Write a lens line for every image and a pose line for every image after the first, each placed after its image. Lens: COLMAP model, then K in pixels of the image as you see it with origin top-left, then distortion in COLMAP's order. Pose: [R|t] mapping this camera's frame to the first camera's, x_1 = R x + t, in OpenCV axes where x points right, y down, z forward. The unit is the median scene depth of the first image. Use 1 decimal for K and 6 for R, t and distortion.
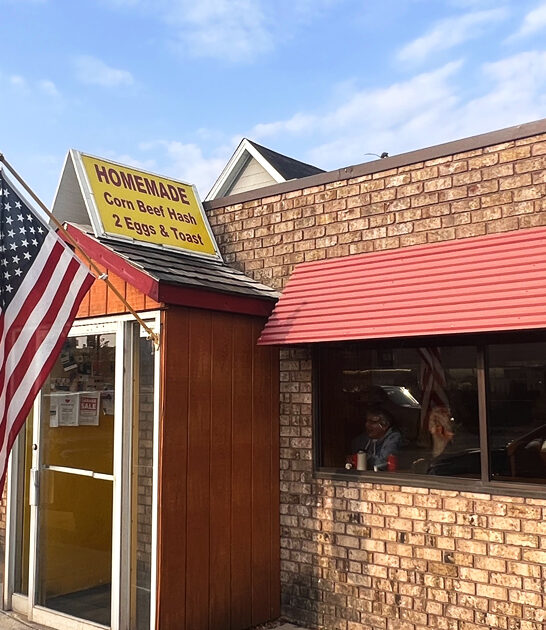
lens RADIAL K [[766.5, 0, 262.9], [0, 766.5, 311.0], [0, 0, 1]] dist [0.004829, 0.000000]
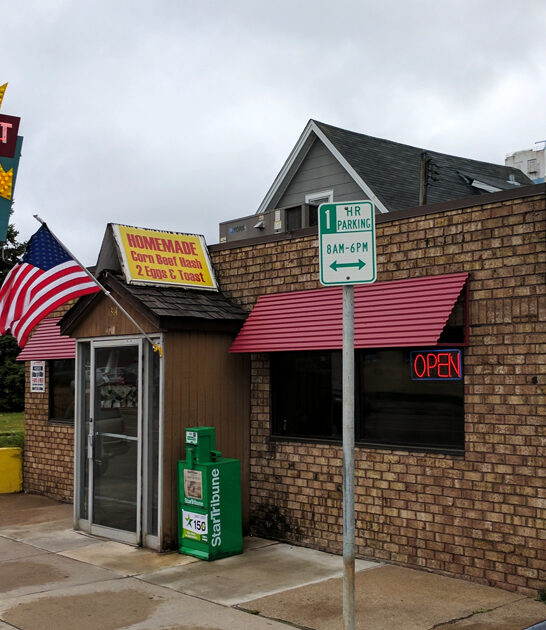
lens RADIAL K [[1045.4, 0, 283.5], [0, 1045.4, 279.8], [0, 0, 1]] dist [0.126517, 0.000000]
pose [[0.989038, -0.018250, -0.146530, 0.397477], [0.021340, 0.999581, 0.019541, -0.135117], [0.146112, -0.022453, 0.989013, -1.015948]]
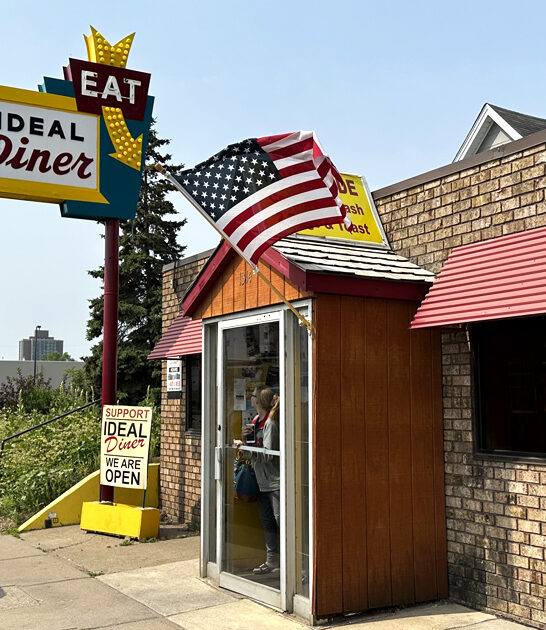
lens RADIAL K [[889.9, 0, 275.6], [0, 889.9, 312.8], [0, 0, 1]] dist [0.112850, 0.000000]
pose [[0.946942, -0.036657, -0.319307, 0.201761], [0.039208, 0.999230, 0.001564, 0.013637], [0.319004, -0.014000, 0.947650, -0.195398]]
